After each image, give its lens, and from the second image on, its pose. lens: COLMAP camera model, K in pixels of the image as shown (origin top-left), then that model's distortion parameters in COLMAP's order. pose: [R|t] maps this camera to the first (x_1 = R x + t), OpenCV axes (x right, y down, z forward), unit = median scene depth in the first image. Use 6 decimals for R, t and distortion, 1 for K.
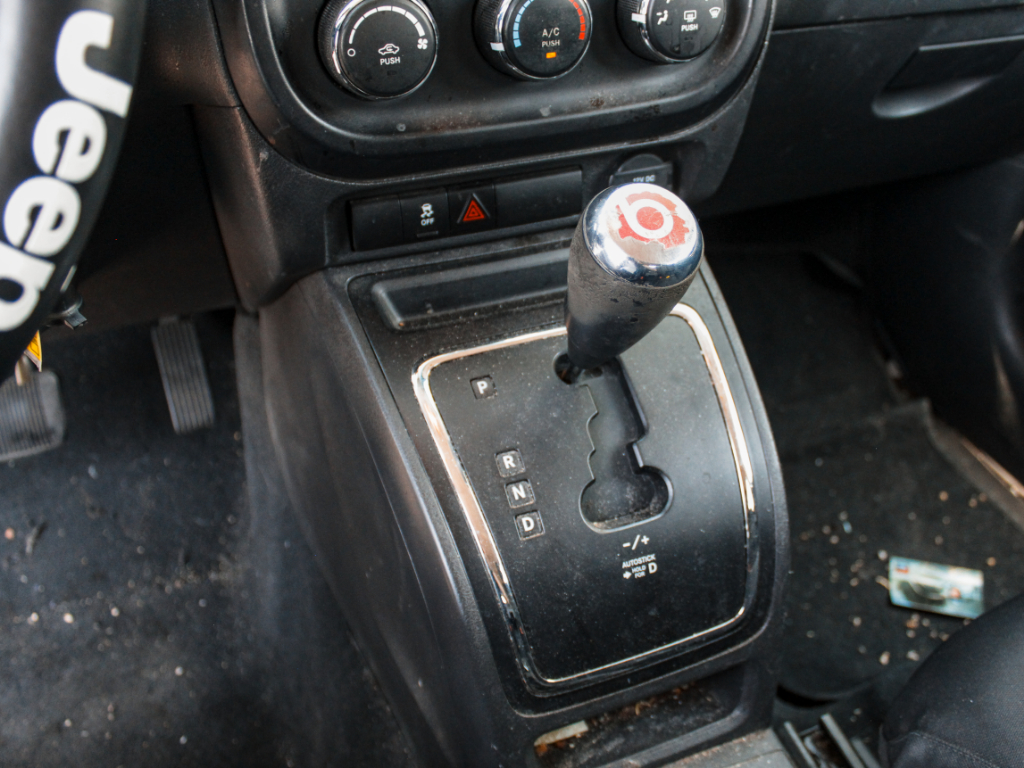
lens RADIAL K [[962.1, 0, 512.0], [0, 962.1, 384.0], [0, 0, 1]] dist [-0.181659, 0.206817]
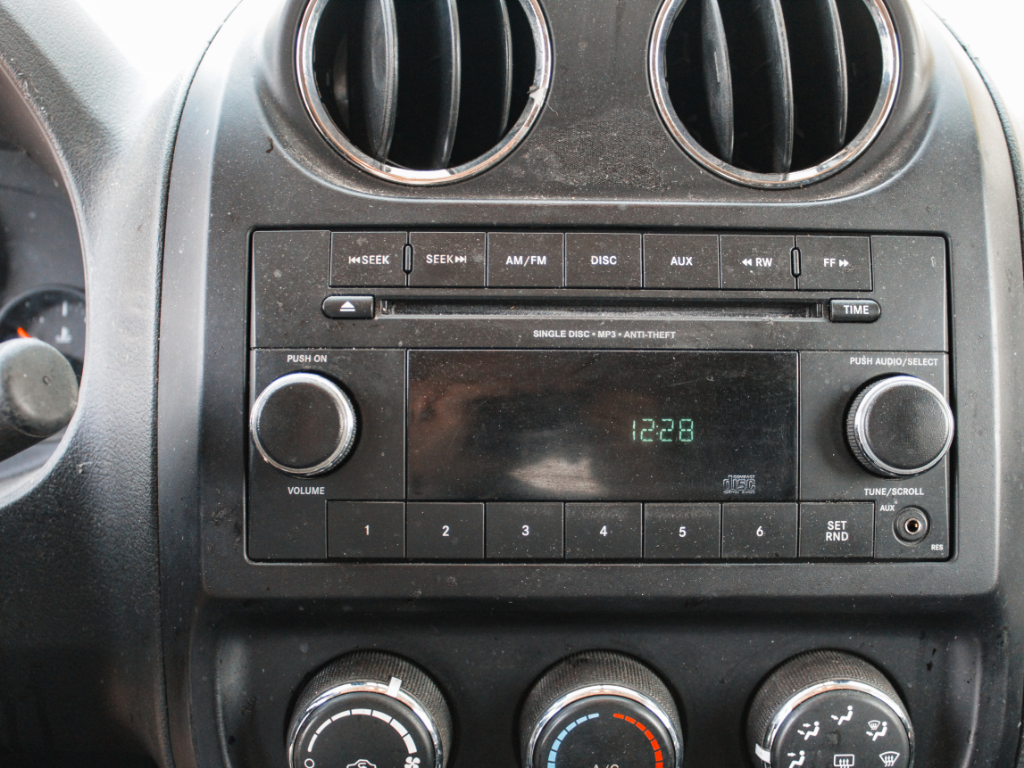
lens RADIAL K [[1335.0, 0, 575.2], [0, 1335.0, 382.3], [0, 0, 1]] dist [-0.110179, 0.110025]
pose [[0.937374, 0.083181, -0.338246, 0.274086], [-0.206277, 0.915042, -0.346625, -0.254657], [0.280677, 0.394689, 0.874895, 0.050187]]
